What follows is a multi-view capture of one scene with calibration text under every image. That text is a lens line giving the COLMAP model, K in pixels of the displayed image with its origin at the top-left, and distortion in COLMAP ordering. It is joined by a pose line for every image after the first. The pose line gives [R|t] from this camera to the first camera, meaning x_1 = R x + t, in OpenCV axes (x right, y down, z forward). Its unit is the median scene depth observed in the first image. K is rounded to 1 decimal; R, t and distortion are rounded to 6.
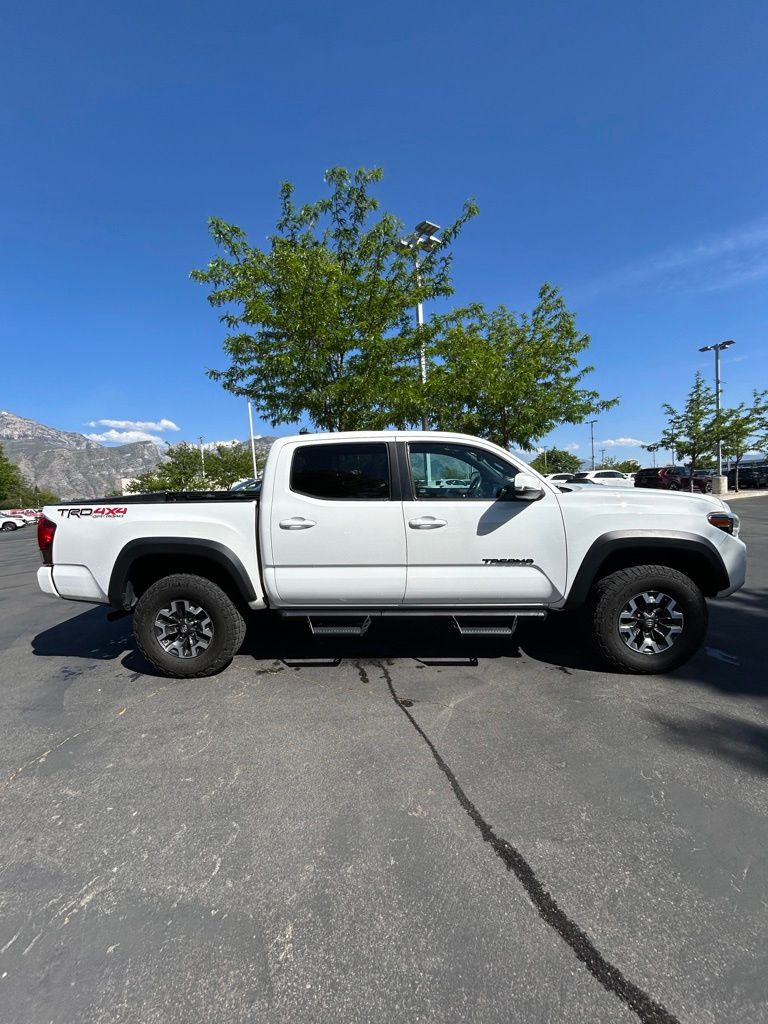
lens RADIAL K [[410.8, 0, 365.9], [0, 410.8, 517.1], [0, 0, 1]] dist [-0.002149, -0.001263]
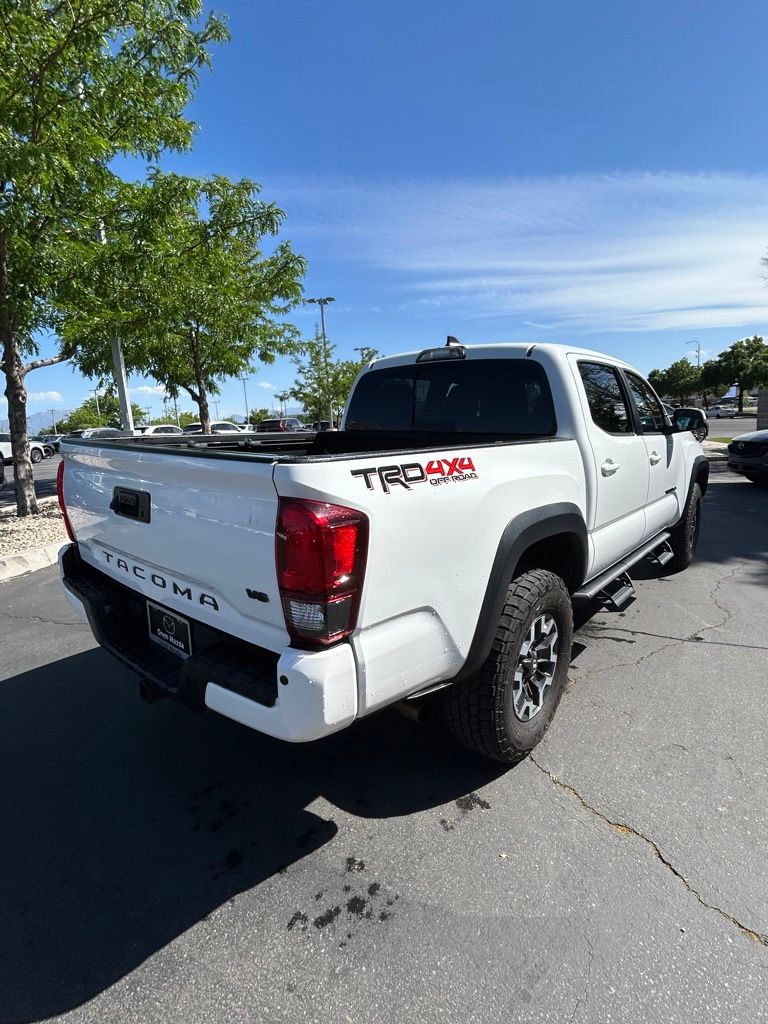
lens RADIAL K [[518.7, 0, 385.7], [0, 518.7, 518.6], [0, 0, 1]] dist [-0.001660, -0.000230]
pose [[0.582730, -0.133658, 0.801599, -0.988062], [0.079205, 0.991027, 0.107664, -0.021911], [-0.808797, 0.000751, 0.588088, 0.661494]]
